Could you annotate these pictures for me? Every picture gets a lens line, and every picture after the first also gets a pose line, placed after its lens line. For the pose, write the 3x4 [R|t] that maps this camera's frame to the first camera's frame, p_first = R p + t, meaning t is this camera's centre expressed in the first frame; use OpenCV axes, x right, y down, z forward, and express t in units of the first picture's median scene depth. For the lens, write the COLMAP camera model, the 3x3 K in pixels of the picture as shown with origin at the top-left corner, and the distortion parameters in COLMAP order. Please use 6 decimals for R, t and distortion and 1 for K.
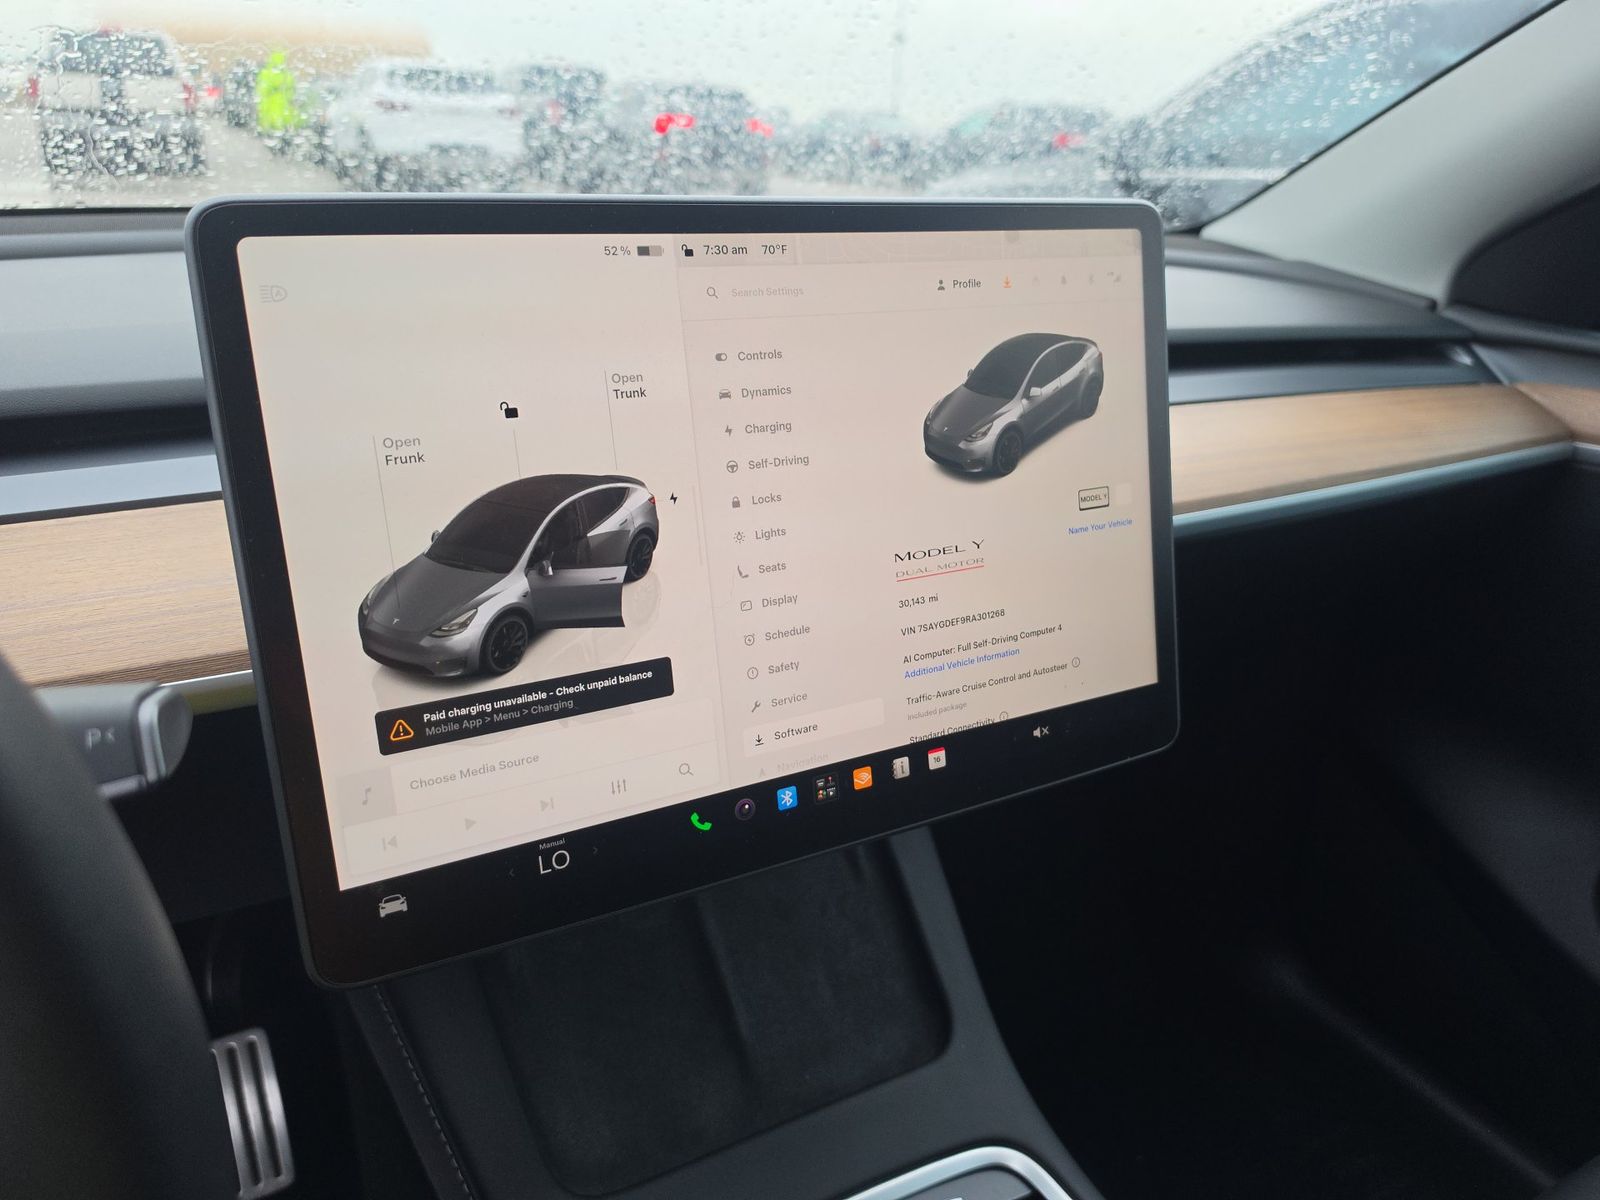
lens RADIAL K [[1081.1, 0, 800.0], [0, 1081.1, 600.0], [0, 0, 1]] dist [0.044967, -0.002758]
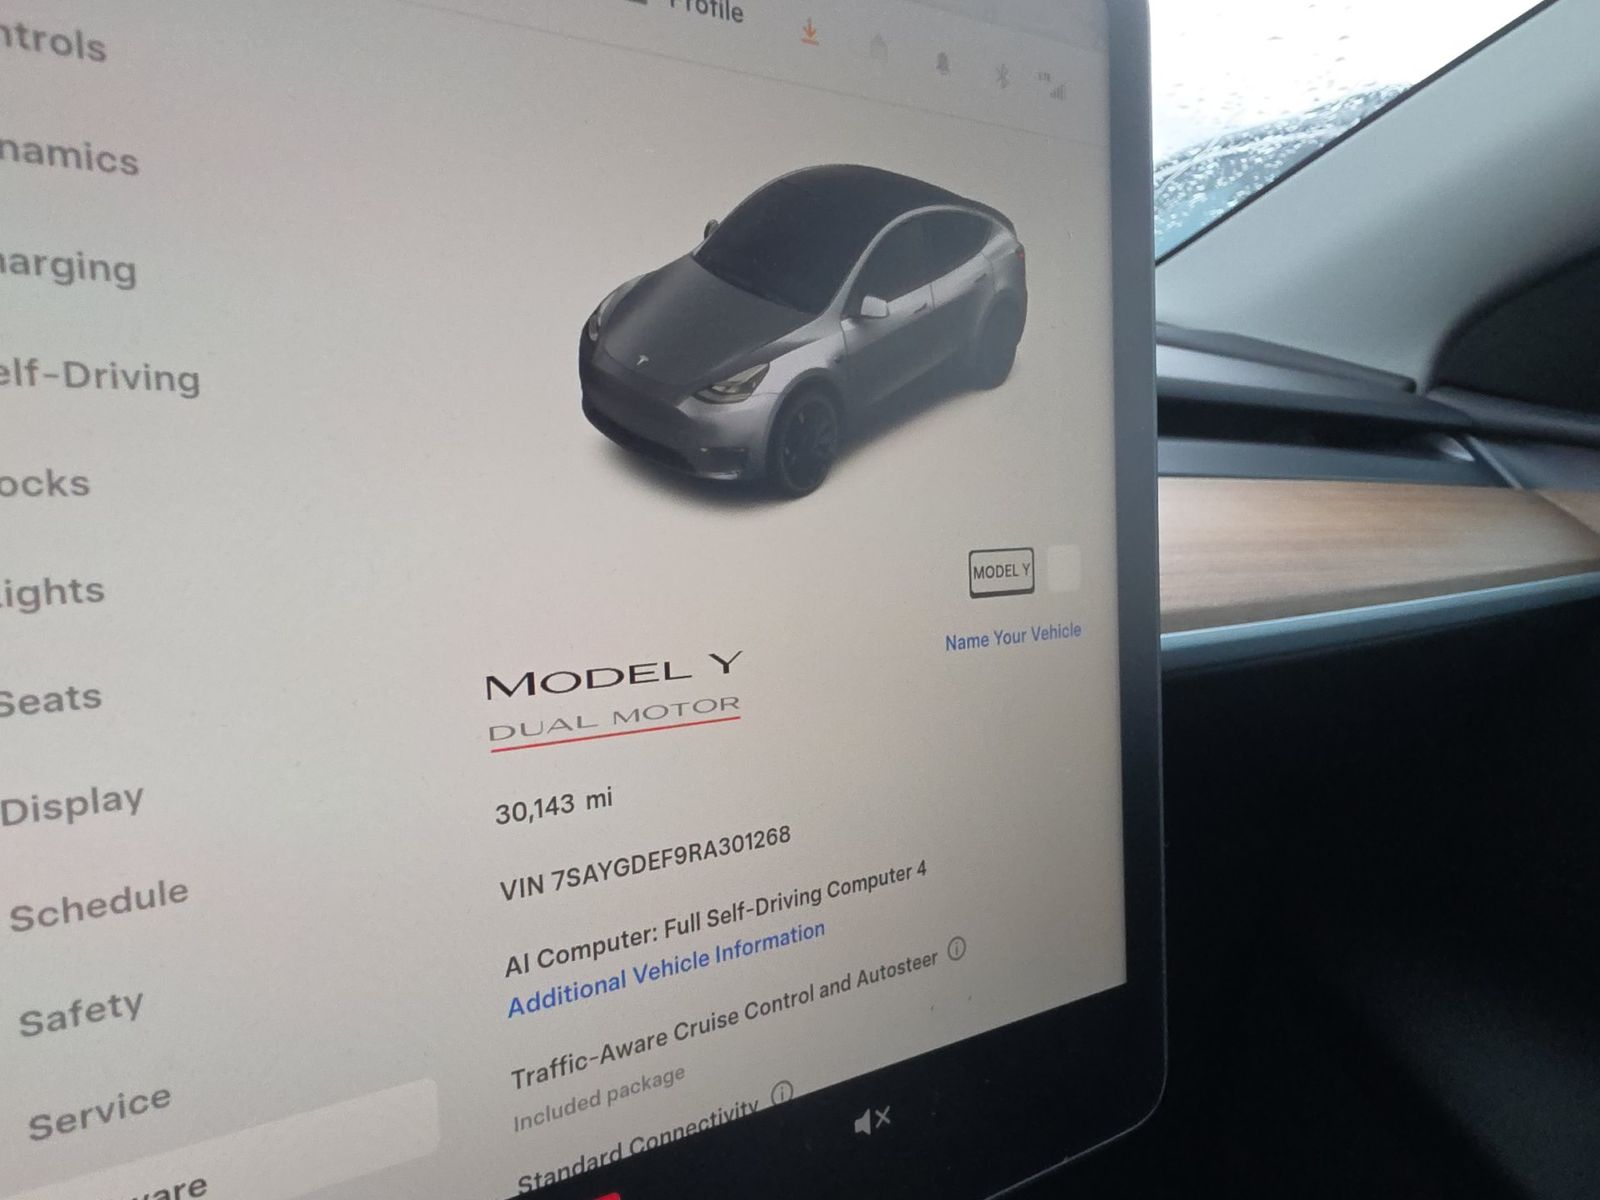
lens RADIAL K [[1001.8, 0, 800.0], [0, 1001.8, 600.0], [0, 0, 1]] dist [0.007091, 0.000369]
pose [[0.992862, 0.049635, 0.108452, 0.149830], [-0.034673, 0.990138, -0.135737, -0.024974], [-0.114120, 0.131007, 0.984791, 0.626739]]
